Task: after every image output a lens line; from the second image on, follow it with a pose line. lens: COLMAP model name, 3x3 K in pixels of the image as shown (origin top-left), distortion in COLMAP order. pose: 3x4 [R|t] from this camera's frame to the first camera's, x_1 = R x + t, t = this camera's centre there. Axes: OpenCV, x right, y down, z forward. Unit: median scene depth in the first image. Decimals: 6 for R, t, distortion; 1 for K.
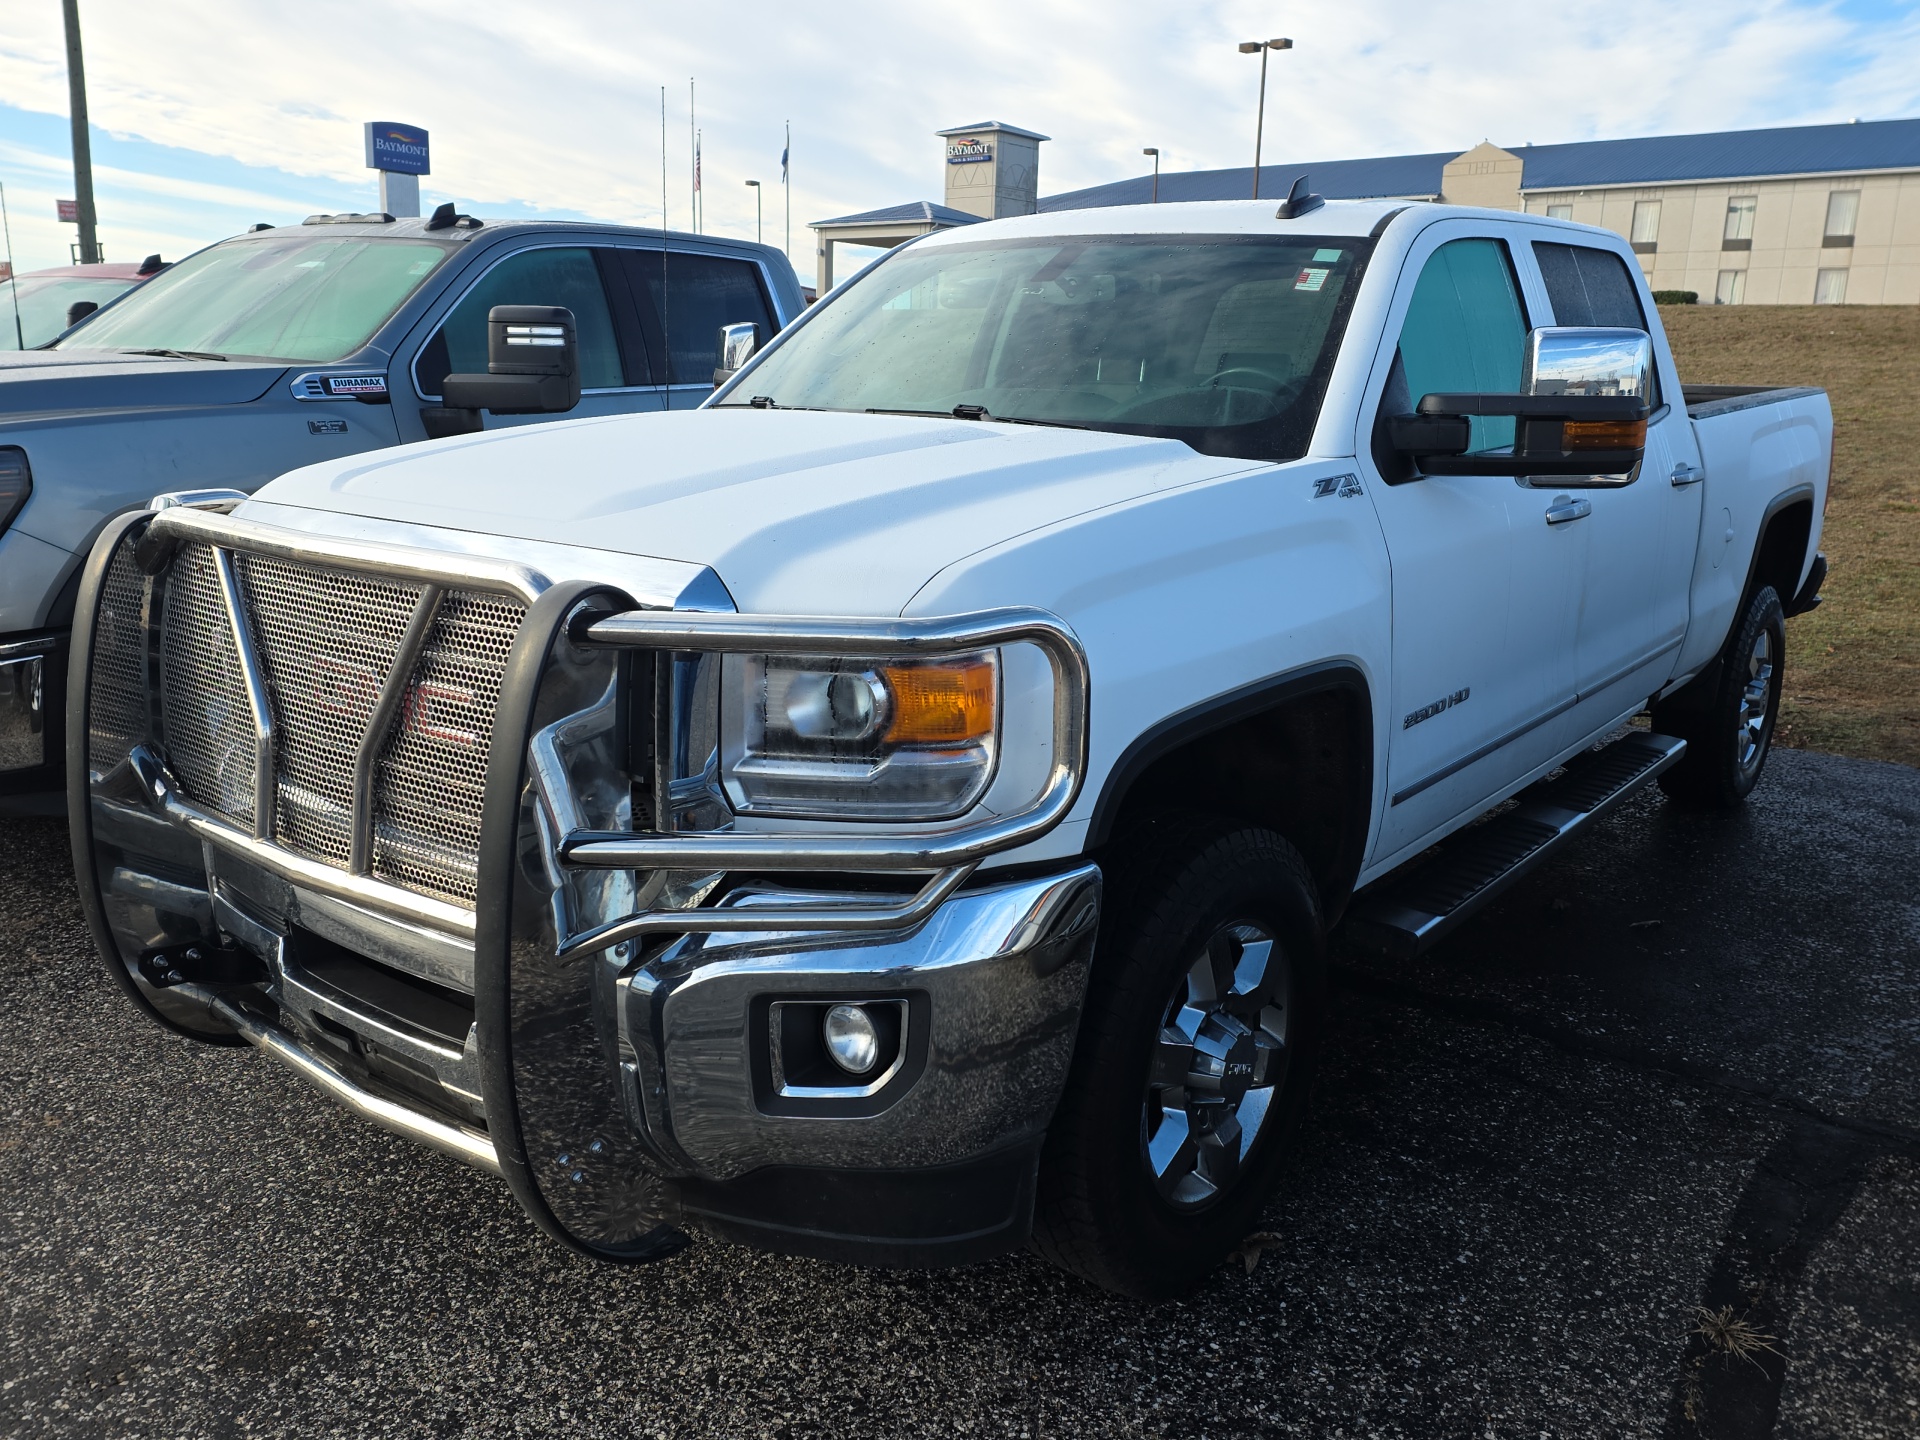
lens RADIAL K [[1571.7, 0, 960.0], [0, 1571.7, 720.0], [0, 0, 1]] dist [0.063702, -0.042177]
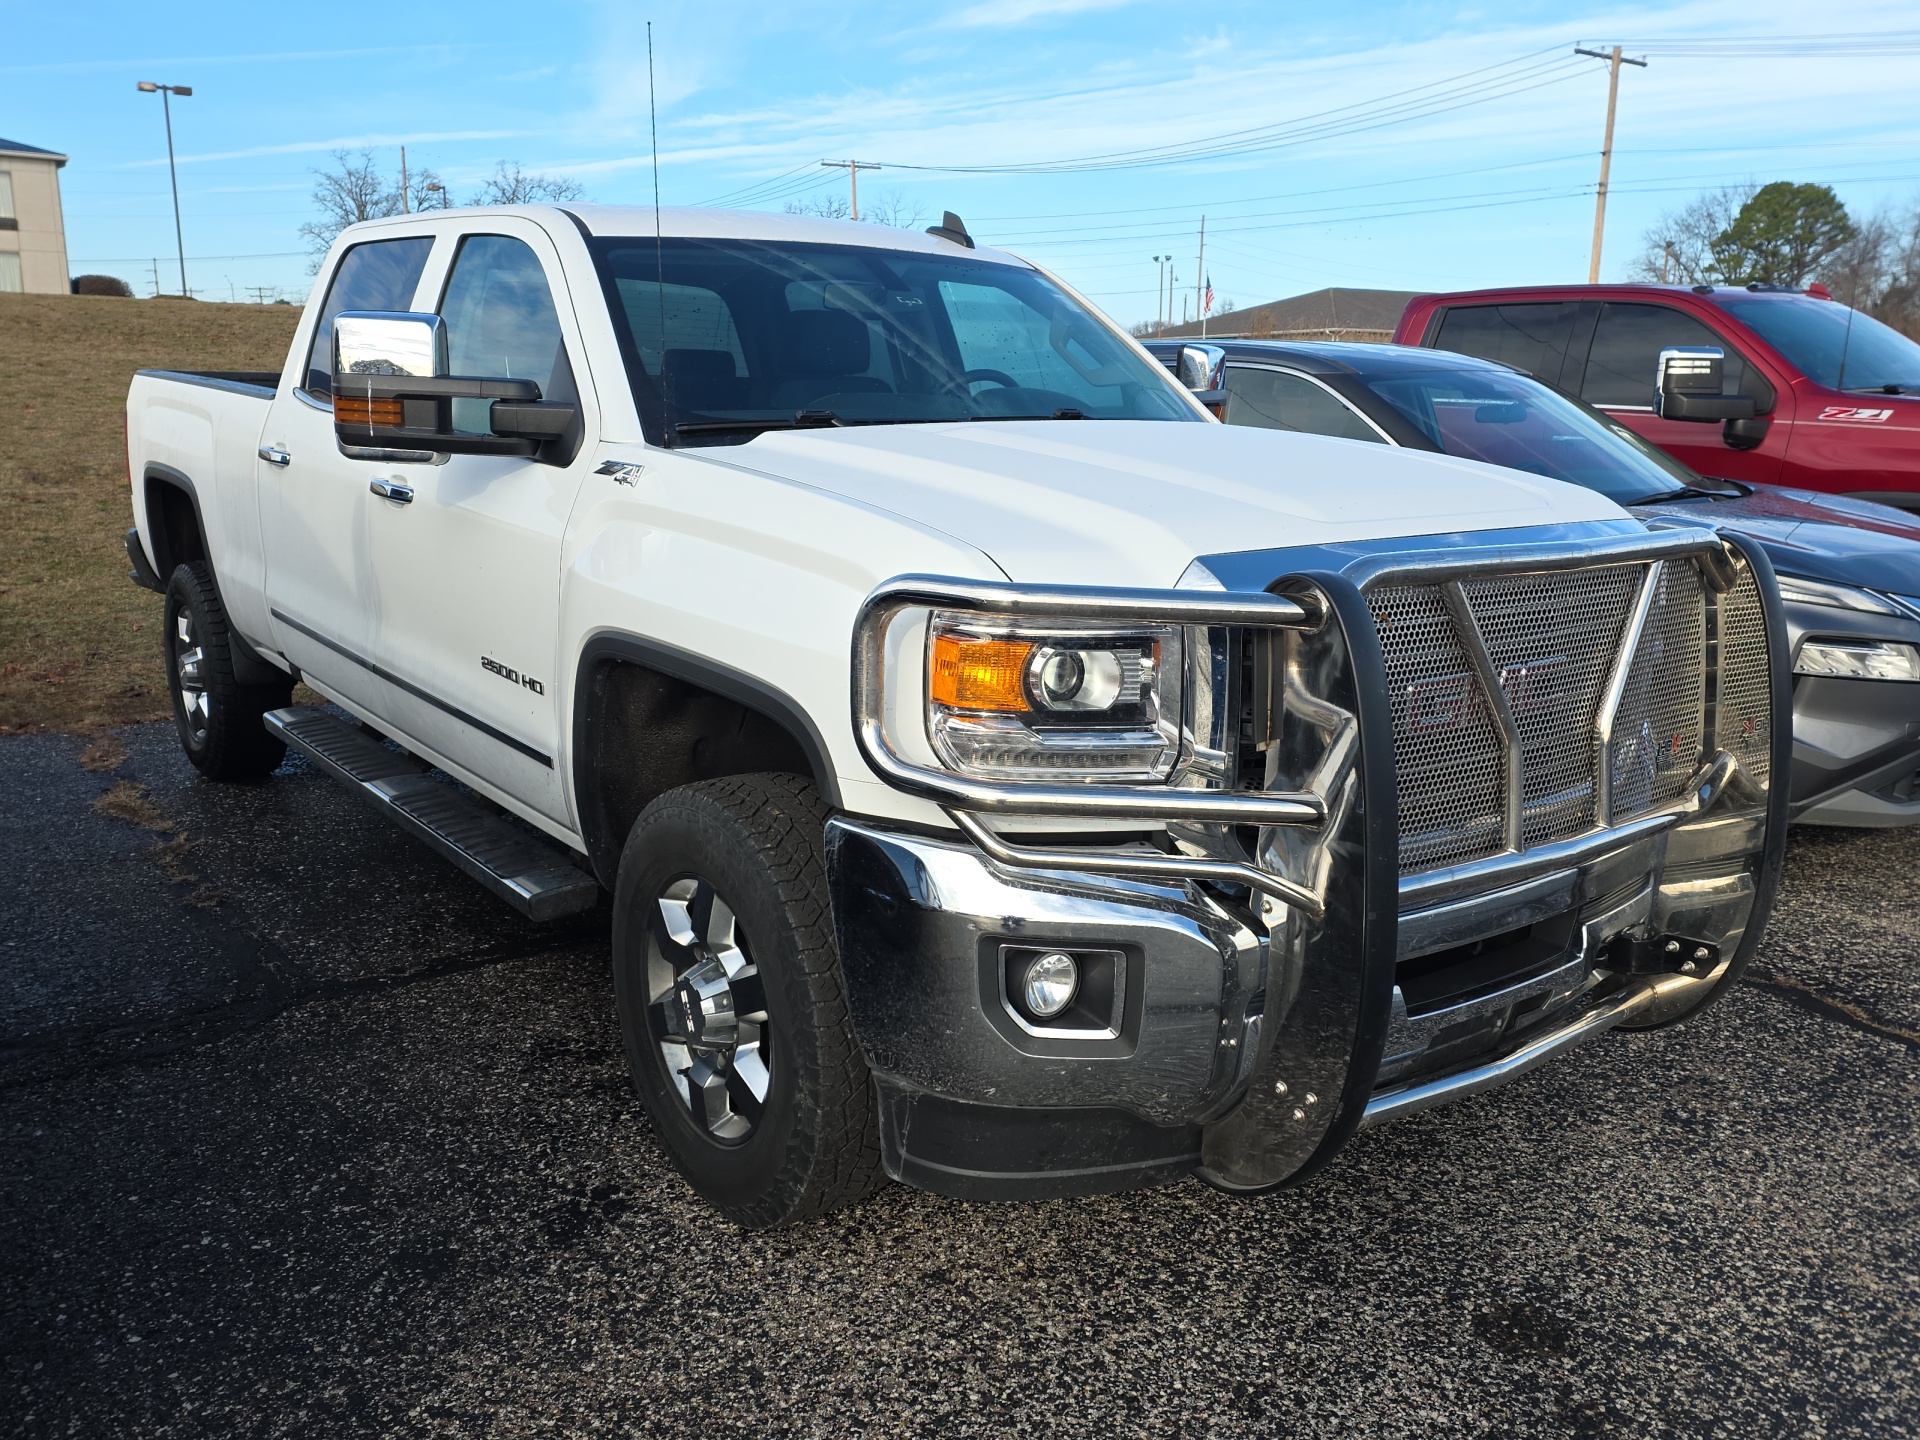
lens RADIAL K [[1571.7, 0, 960.0], [0, 1571.7, 720.0], [0, 0, 1]] dist [0.063702, -0.042177]
pose [[0.255995, -0.222191, 0.940796, -1.178767], [0.208457, 0.963017, 0.170717, -0.205520], [-0.943935, 0.152413, 0.292845, 0.818599]]
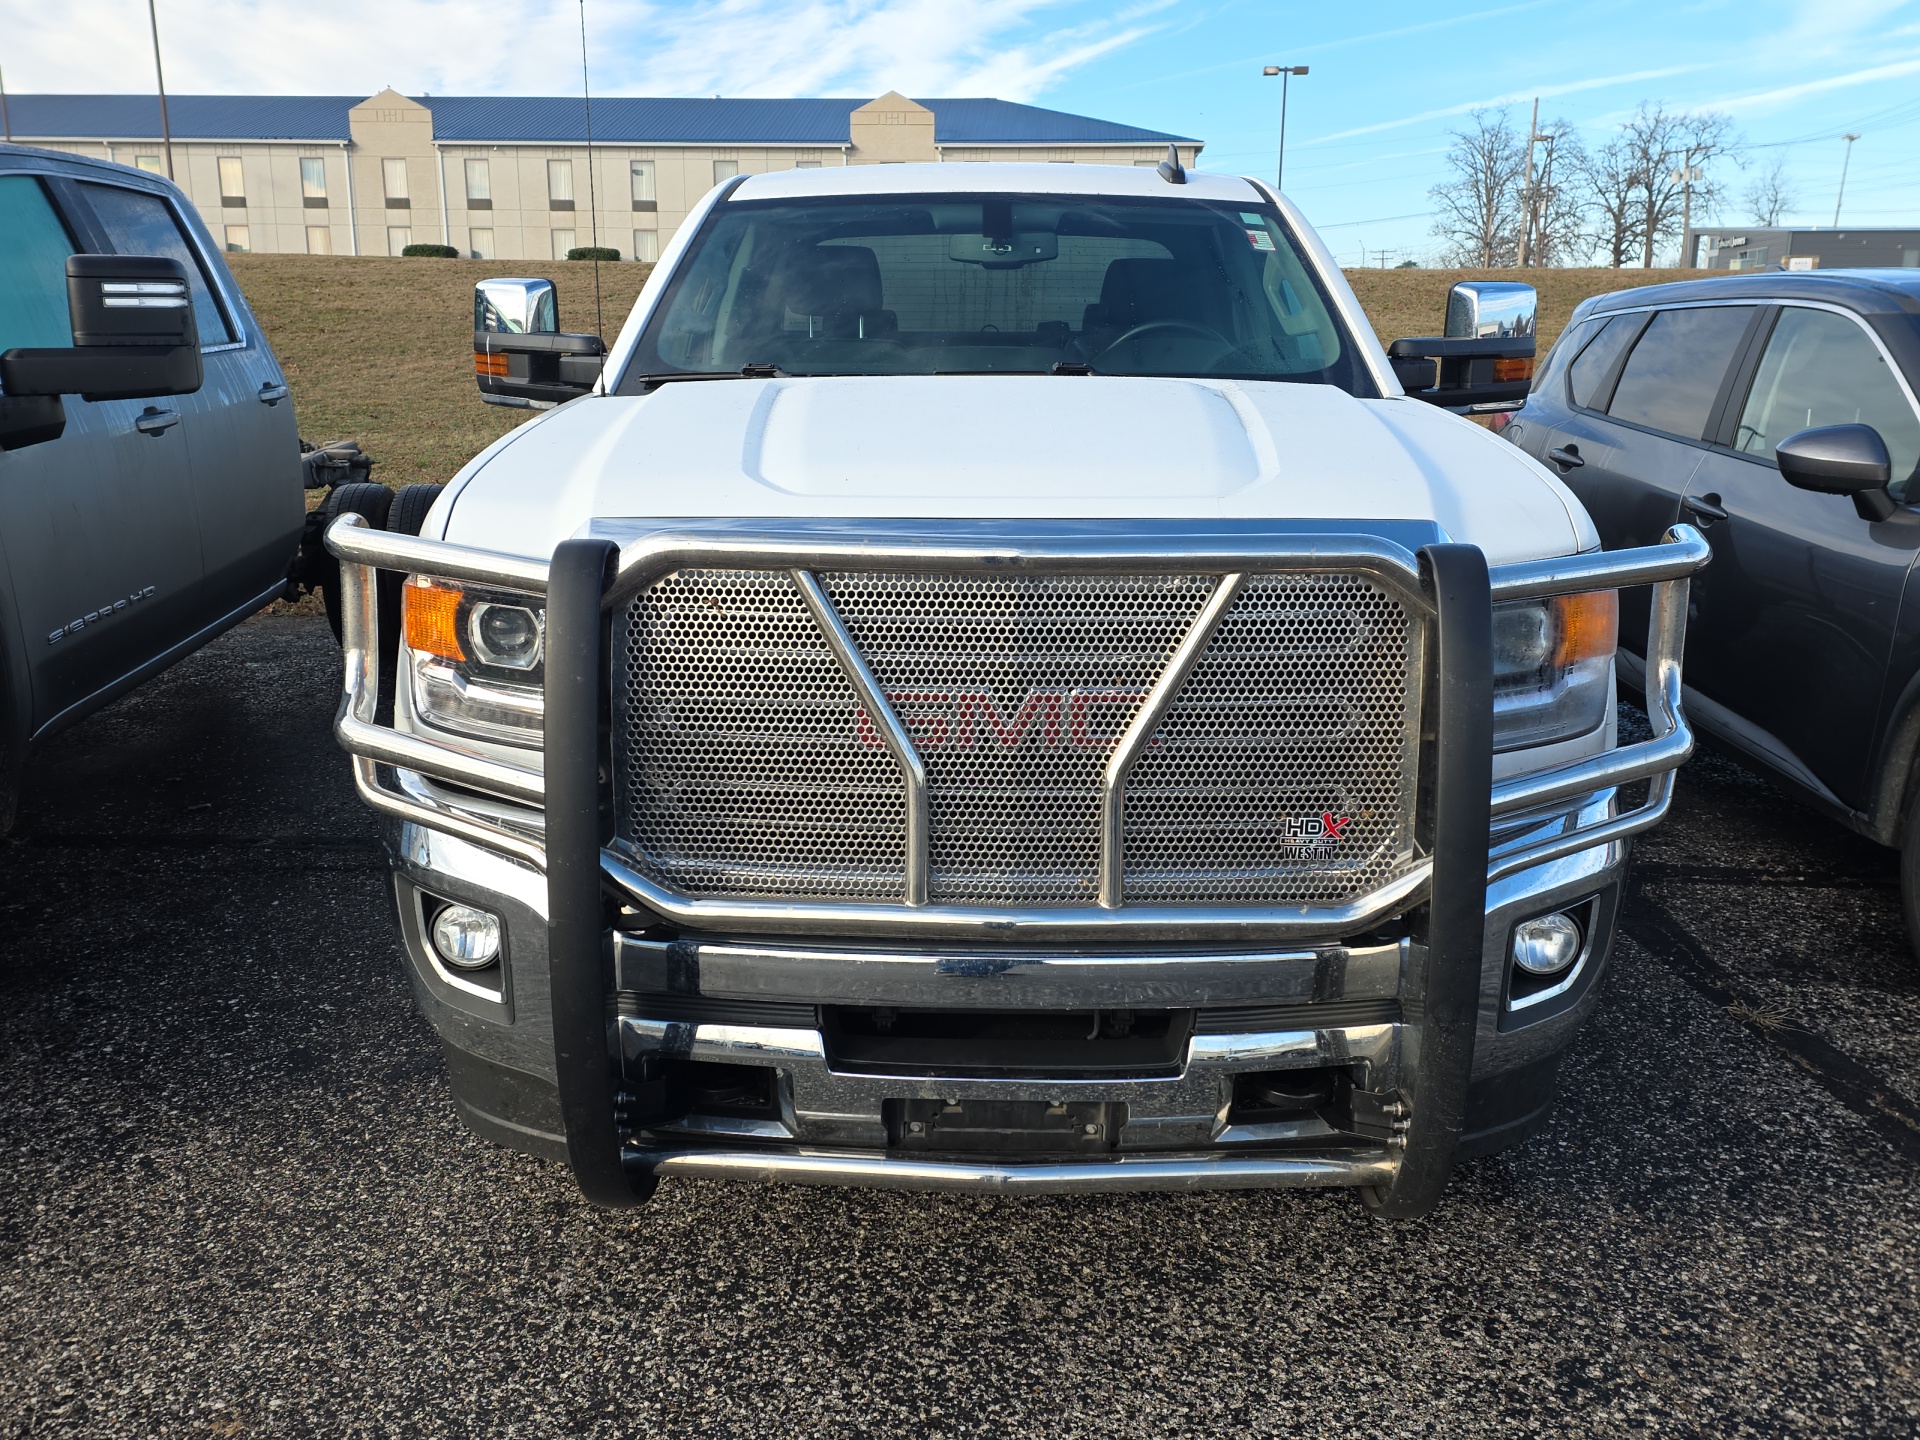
lens RADIAL K [[1571.7, 0, 960.0], [0, 1571.7, 720.0], [0, 0, 1]] dist [0.063702, -0.042177]
pose [[0.794408, -0.164983, 0.584548, -0.713761], [0.148574, 0.985949, 0.076360, -0.066459], [-0.588933, 0.026188, 0.807758, 0.246041]]
